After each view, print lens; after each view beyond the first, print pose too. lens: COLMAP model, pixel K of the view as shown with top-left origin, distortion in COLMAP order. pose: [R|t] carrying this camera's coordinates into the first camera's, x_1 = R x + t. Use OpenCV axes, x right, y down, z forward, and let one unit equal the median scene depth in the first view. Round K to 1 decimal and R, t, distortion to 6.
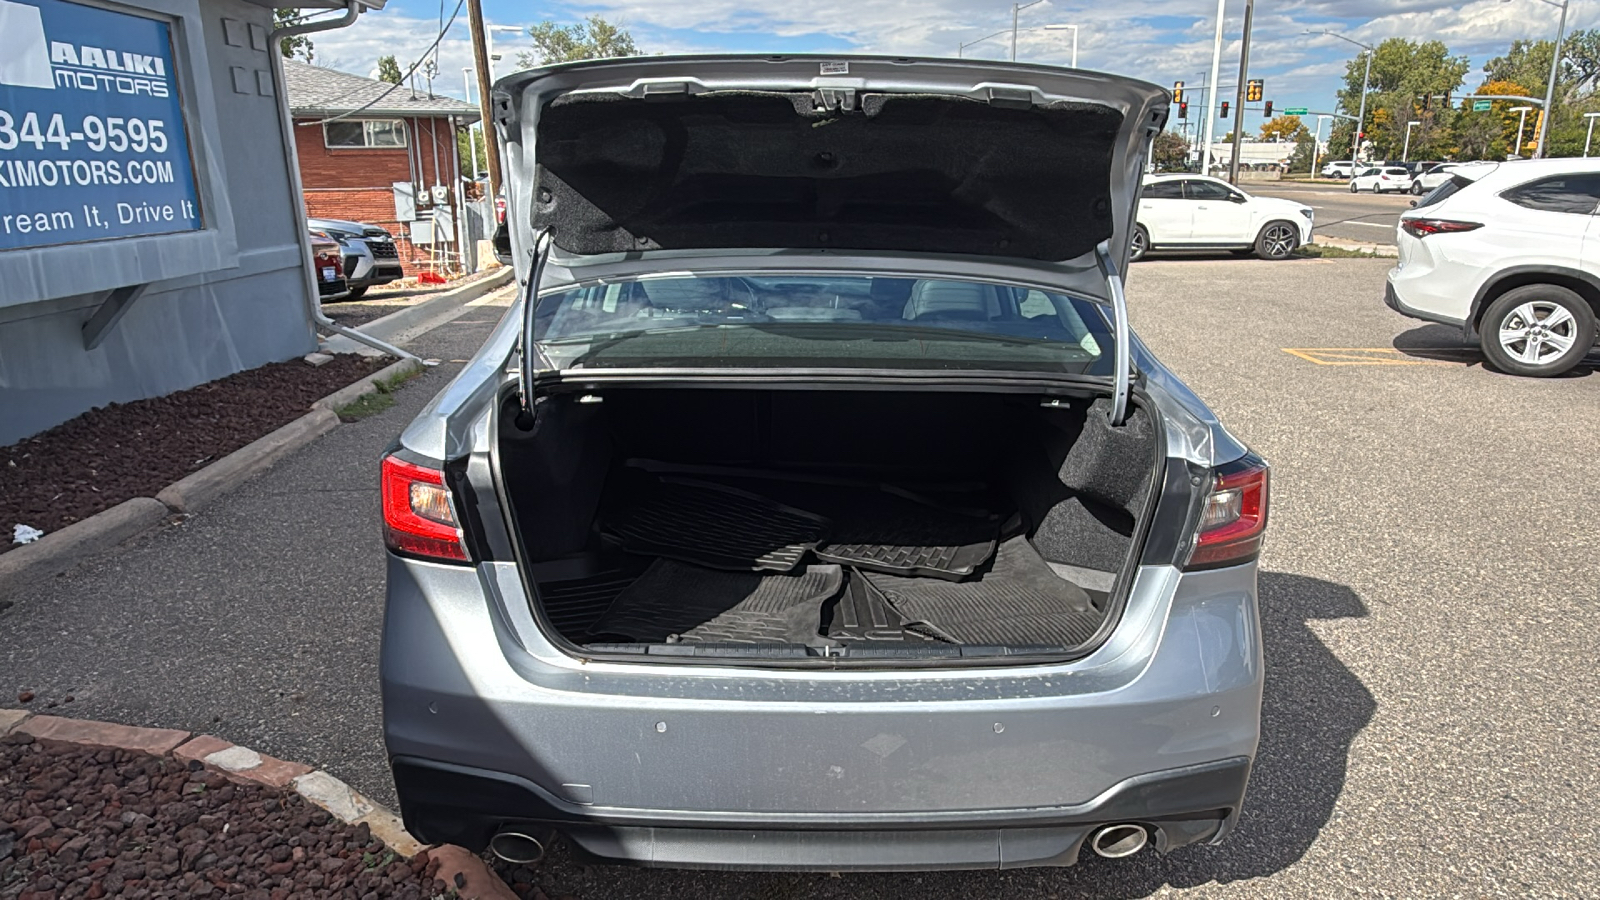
lens RADIAL K [[995.7, 0, 804.7], [0, 995.7, 453.4], [0, 0, 1]] dist [-0.002104, 0.001289]
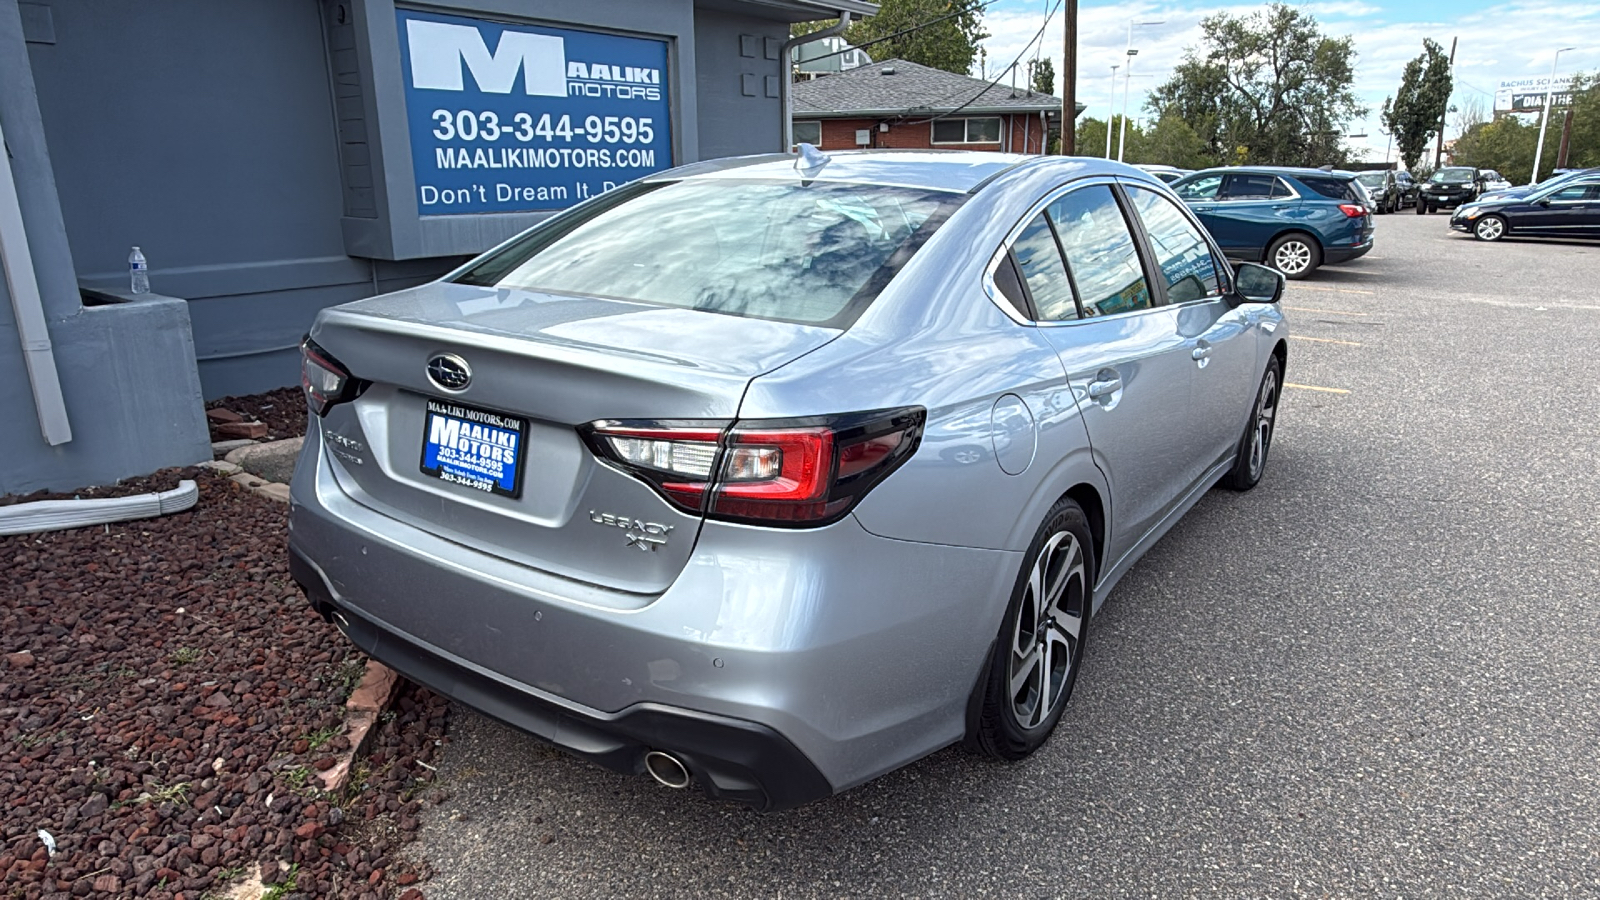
lens RADIAL K [[995.7, 0, 804.7], [0, 995.7, 453.4], [0, 0, 1]] dist [-0.002104, 0.001289]
pose [[0.812204, 0.159967, -0.561012, 0.335167], [-0.158581, 0.985999, 0.051562, -0.004557], [0.561405, 0.047087, 0.826200, 0.070504]]
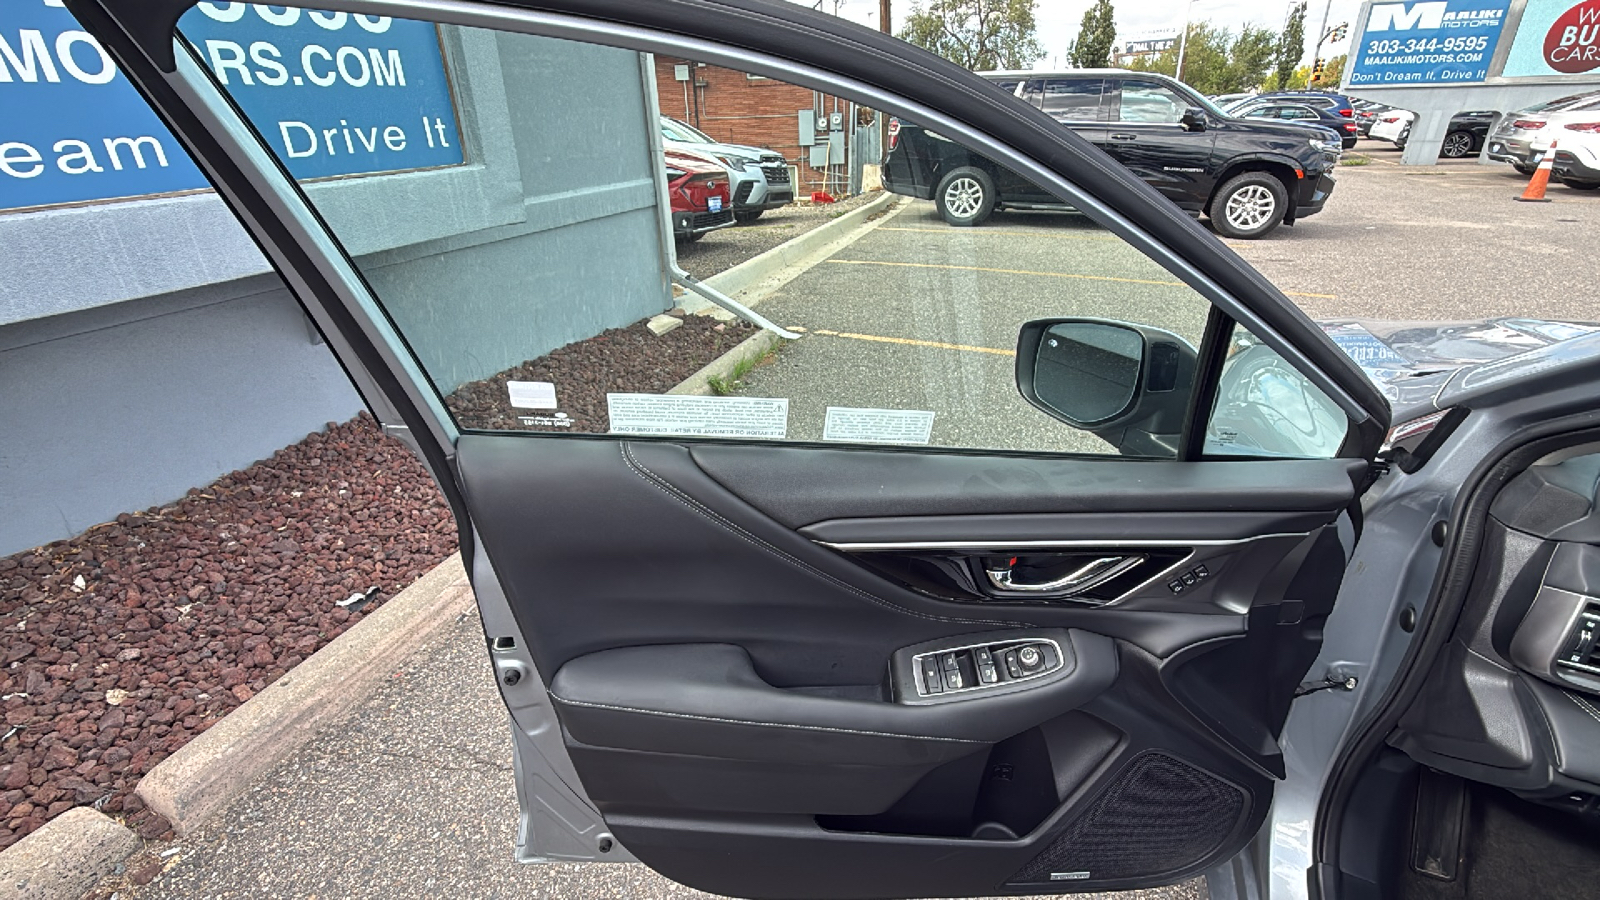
lens RADIAL K [[733.2, 0, 800.0], [0, 733.2, 450.0], [0, 0, 1]] dist [0.003682, 0.000472]
pose [[0.923806, 0.144775, -0.354433, -0.228010], [-0.084346, 0.979962, 0.180444, -0.167785], [0.373455, -0.136800, 0.917506, 0.700165]]
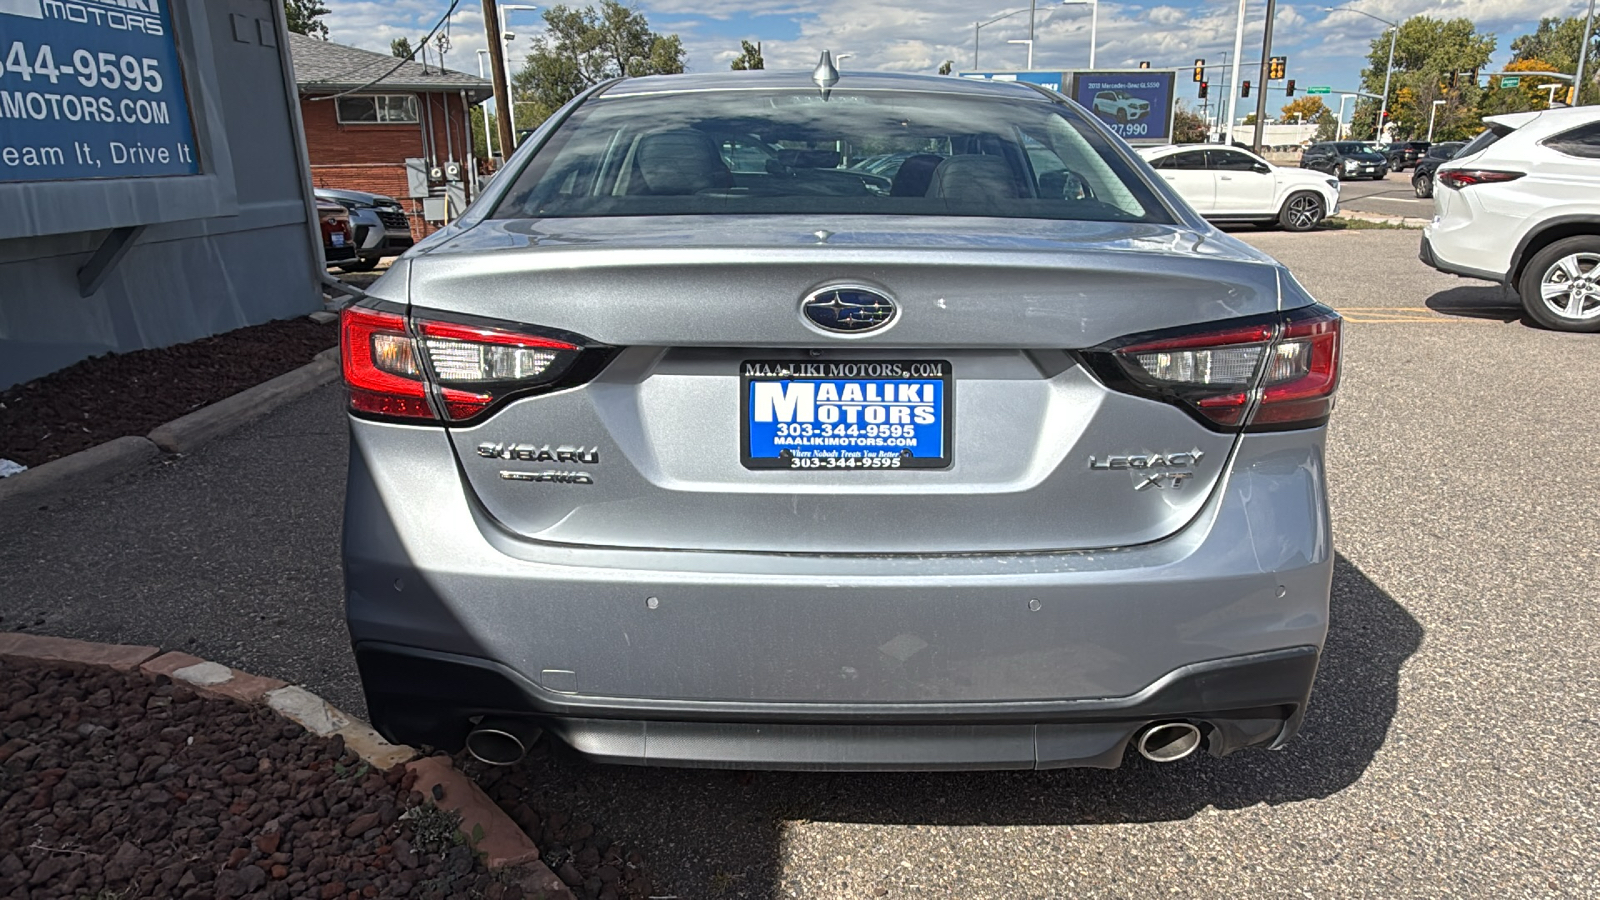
lens RADIAL K [[995.7, 0, 804.7], [0, 995.7, 453.4], [0, 0, 1]] dist [-0.002104, 0.001289]
pose [[0.999872, -0.001089, -0.015953, 0.001684], [0.001294, 0.999917, 0.012838, 0.041379], [0.015938, -0.012857, 0.999790, 0.037281]]
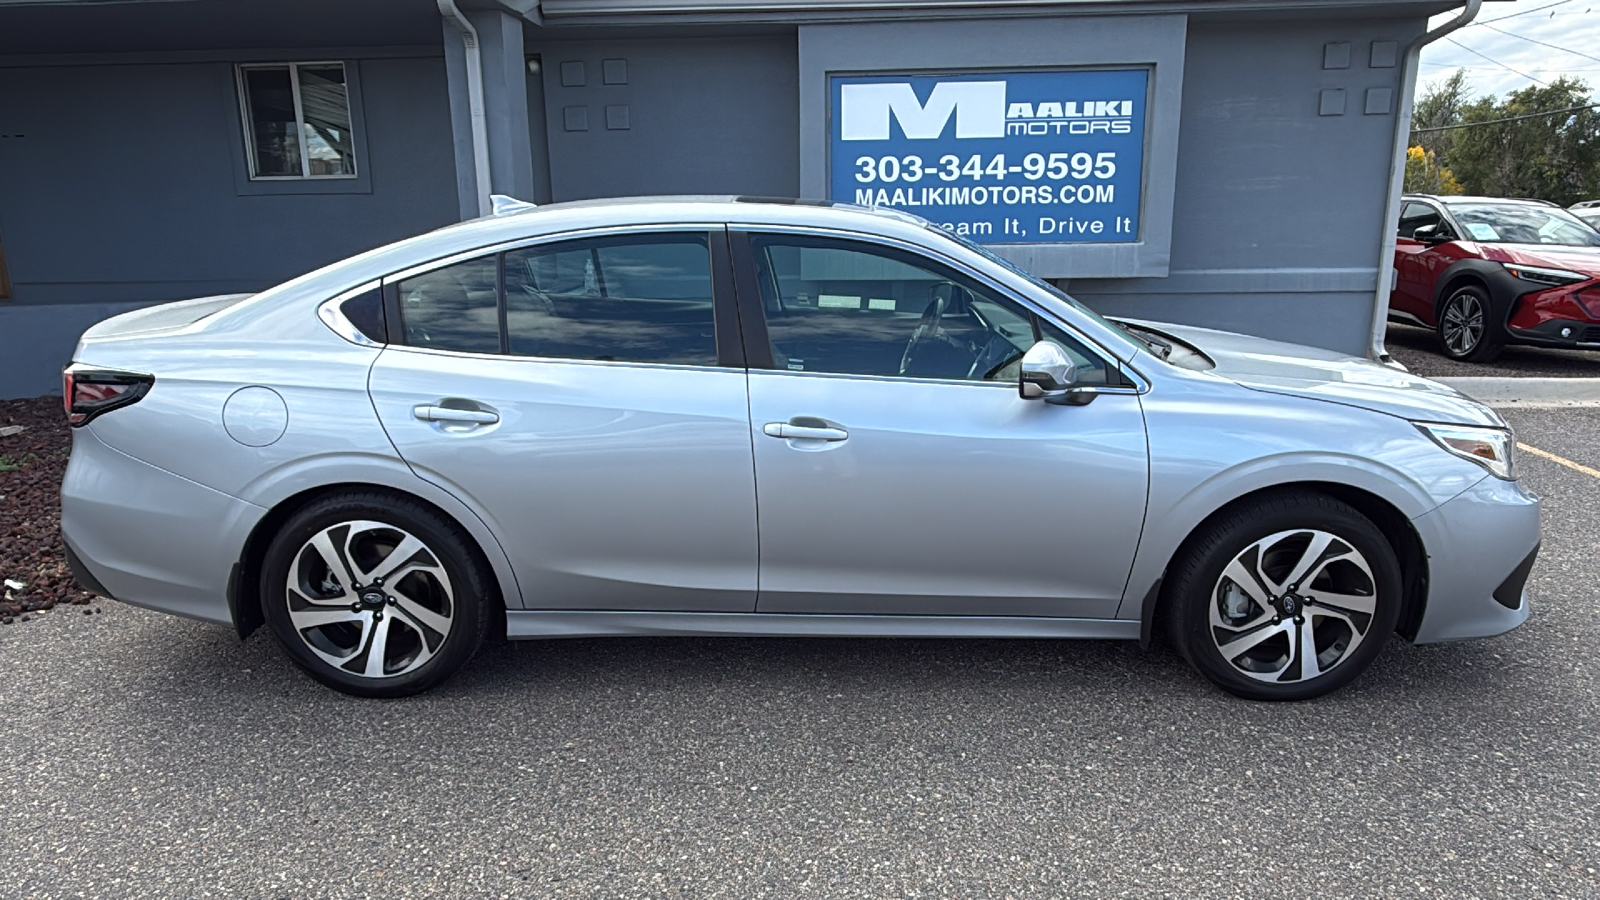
lens RADIAL K [[1003.0, 0, 800.0], [0, 1003.0, 450.0], [0, 0, 1]] dist [0.002210, 0.003329]
pose [[-0.020234, 0.241013, -0.970311, 0.706840], [-0.265542, 0.934358, 0.237620, -0.197196], [0.963887, 0.262466, 0.045094, 0.720271]]
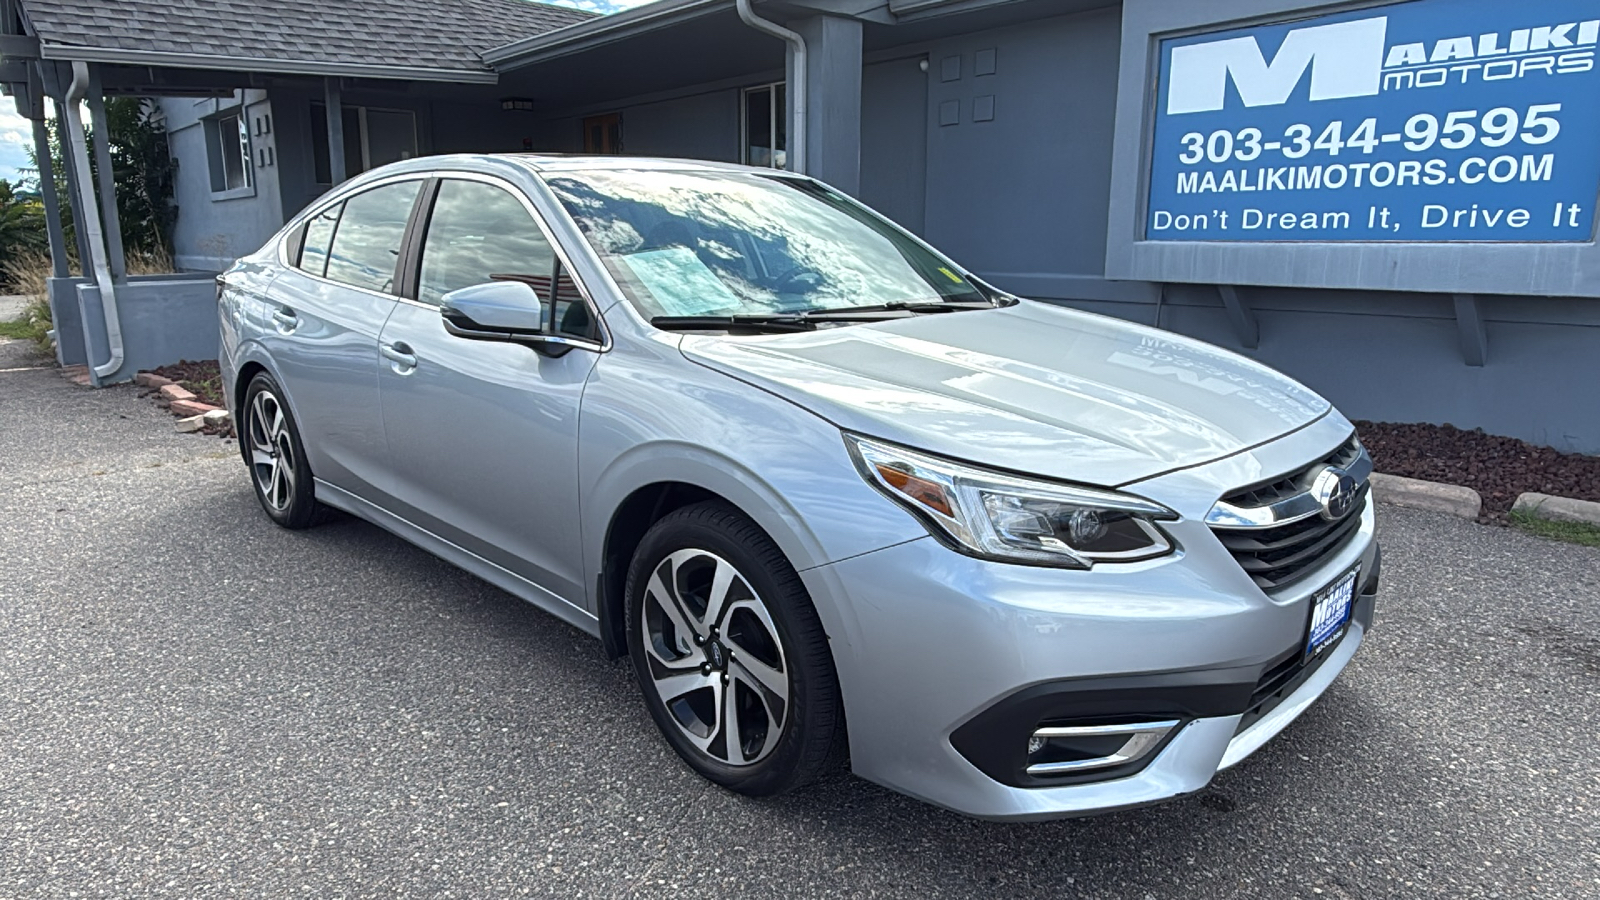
lens RADIAL K [[1003.0, 0, 800.0], [0, 1003.0, 450.0], [0, 0, 1]] dist [0.002210, 0.003329]
pose [[-0.716494, 0.146704, -0.681993, 0.414928], [-0.193092, 0.897731, 0.395972, -0.309892], [0.670337, 0.415399, -0.614892, 1.301603]]
